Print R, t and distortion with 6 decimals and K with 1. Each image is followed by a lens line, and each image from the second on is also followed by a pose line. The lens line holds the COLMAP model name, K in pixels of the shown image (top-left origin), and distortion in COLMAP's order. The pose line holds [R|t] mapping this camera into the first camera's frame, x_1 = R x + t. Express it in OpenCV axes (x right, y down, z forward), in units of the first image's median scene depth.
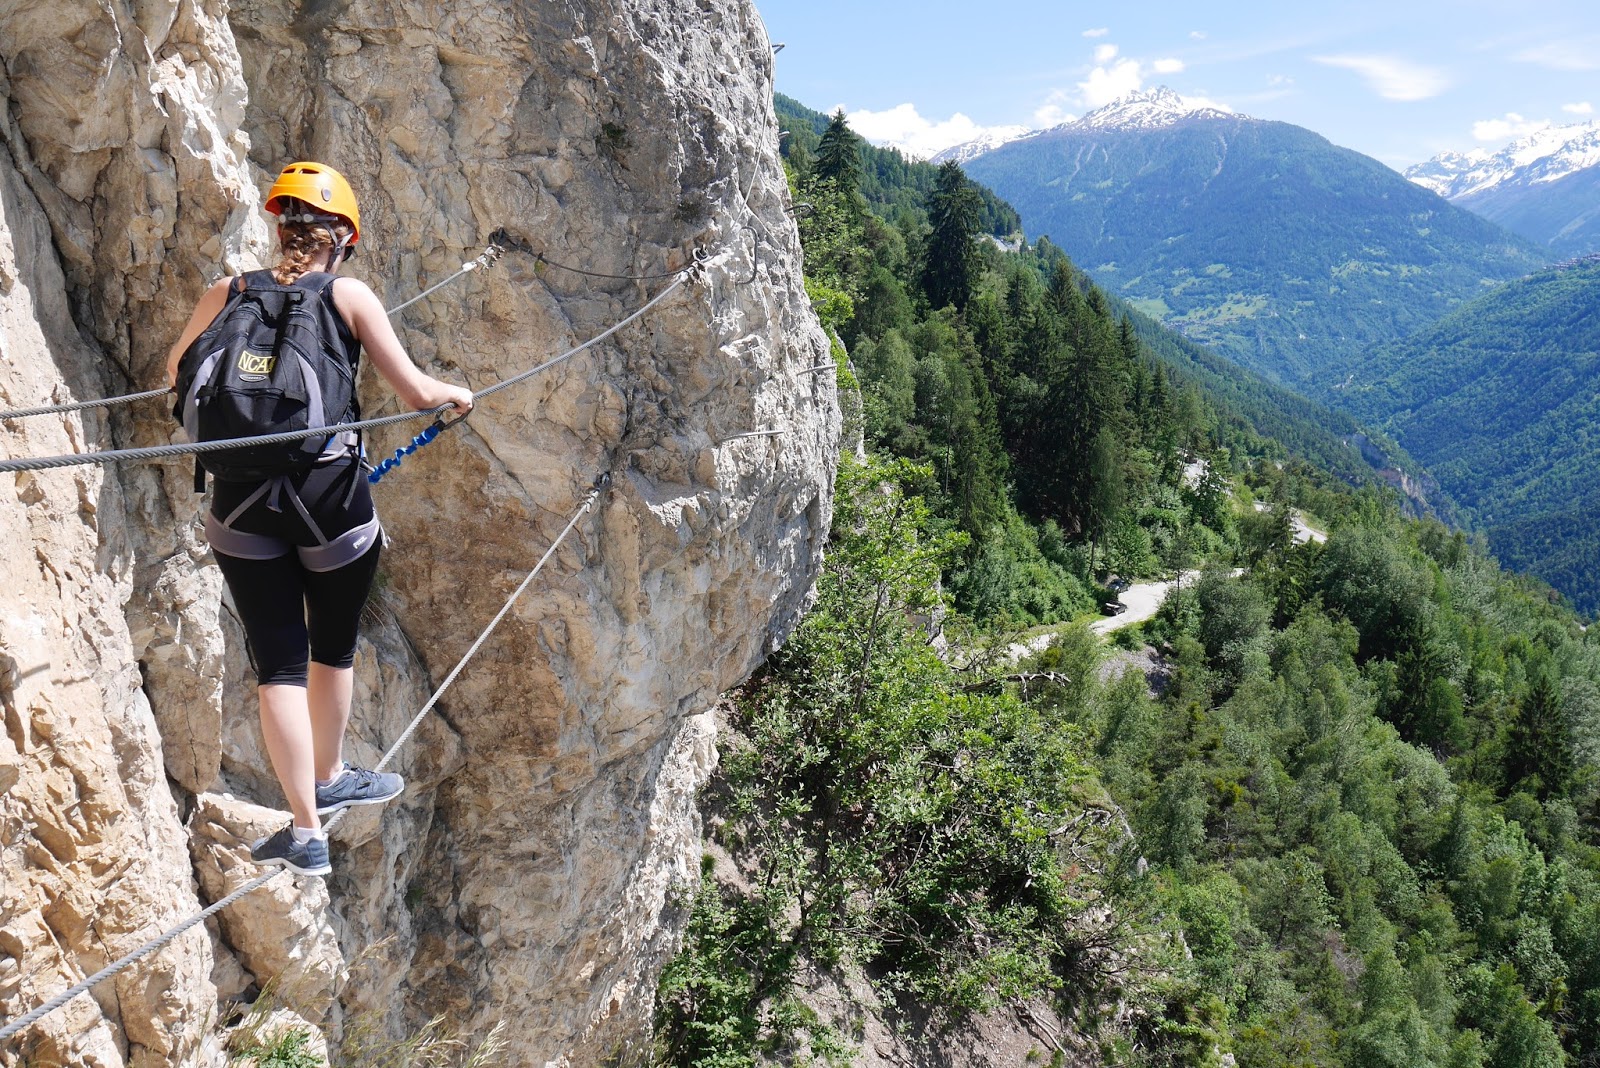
lens RADIAL K [[1305.4, 0, 805.4], [0, 1305.4, 545.9], [0, 0, 1]] dist [-0.045736, 0.013644]
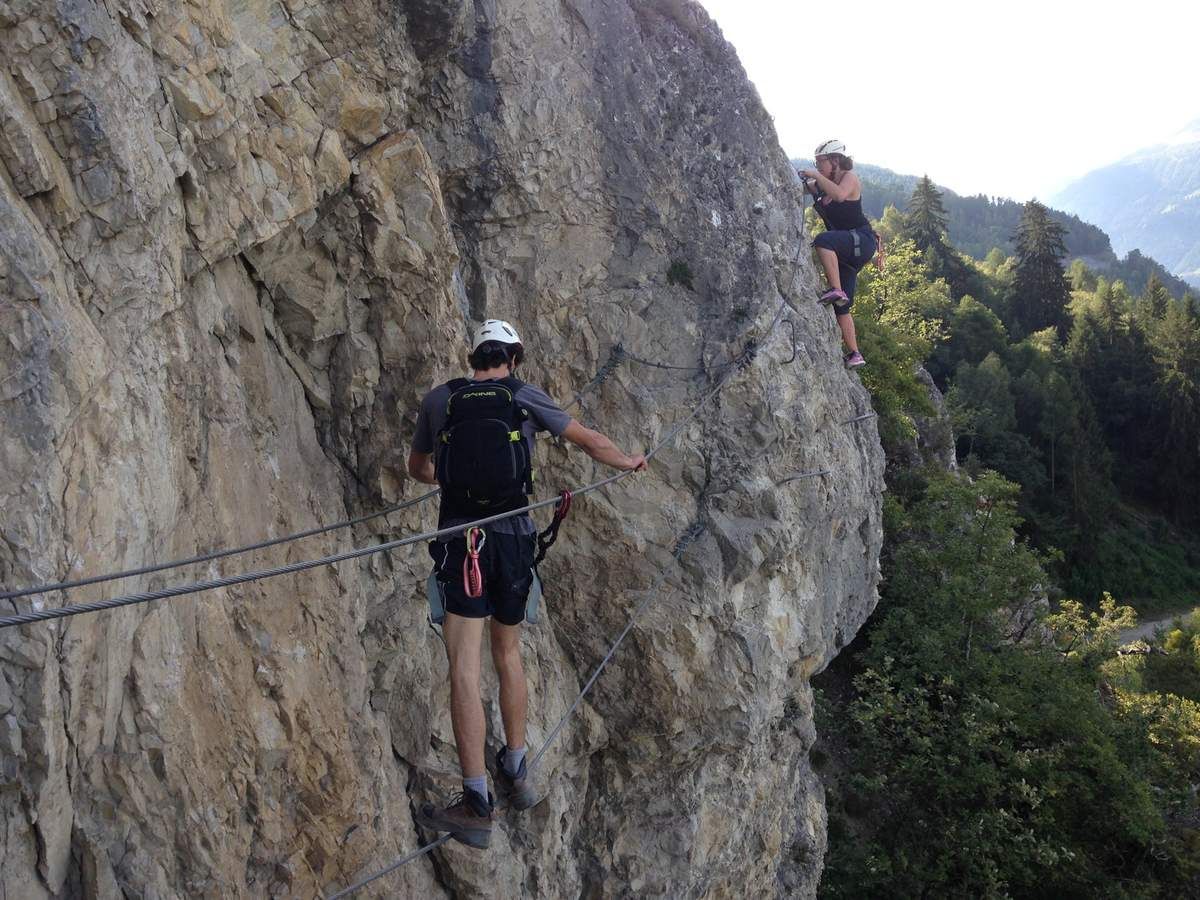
lens RADIAL K [[1065.7, 0, 592.9], [0, 1065.7, 446.2], [0, 0, 1]] dist [0.192266, -0.271728]
pose [[0.954579, -0.085359, -0.285469, 0.066294], [0.057011, 0.992710, -0.106193, -0.013842], [0.292453, 0.085095, 0.952486, -0.078152]]
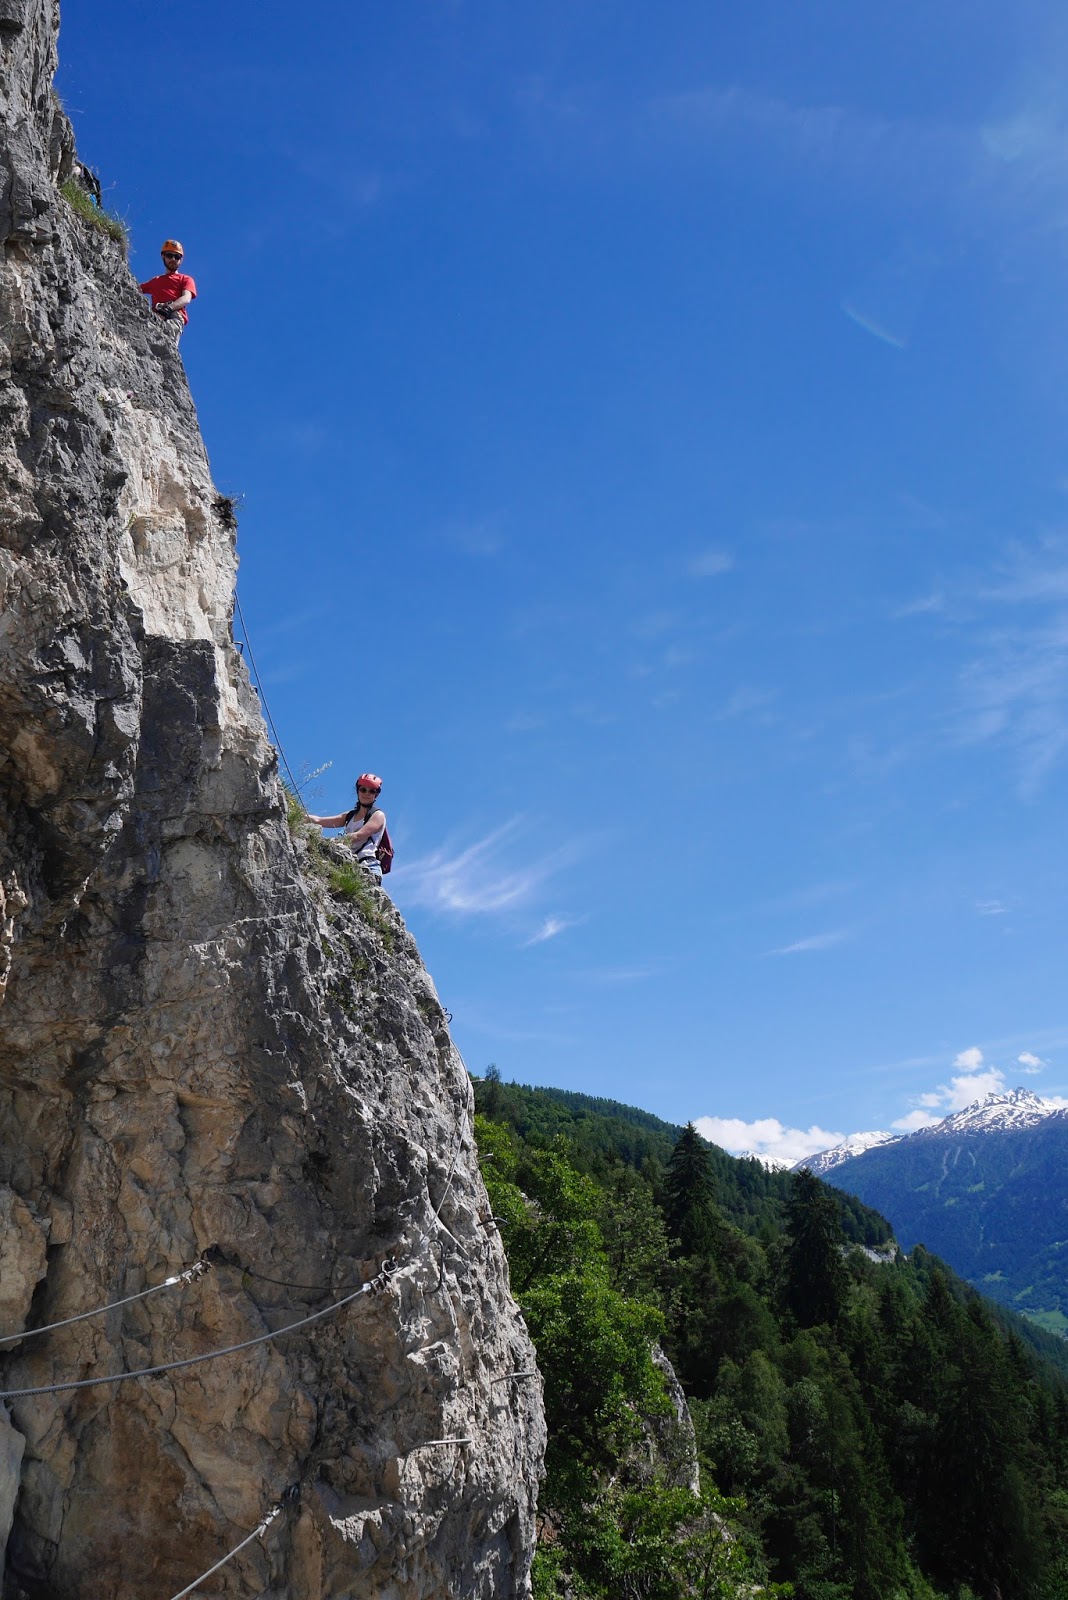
lens RADIAL K [[1319.5, 0, 531.5], [0, 1319.5, 830.9], [0, 0, 1]] dist [-0.009384, -0.009629]
pose [[0.994605, -0.049846, -0.090972, 0.154856], [-0.004346, 0.856187, -0.516648, 0.038403], [0.103642, 0.514256, 0.851351, -0.135053]]
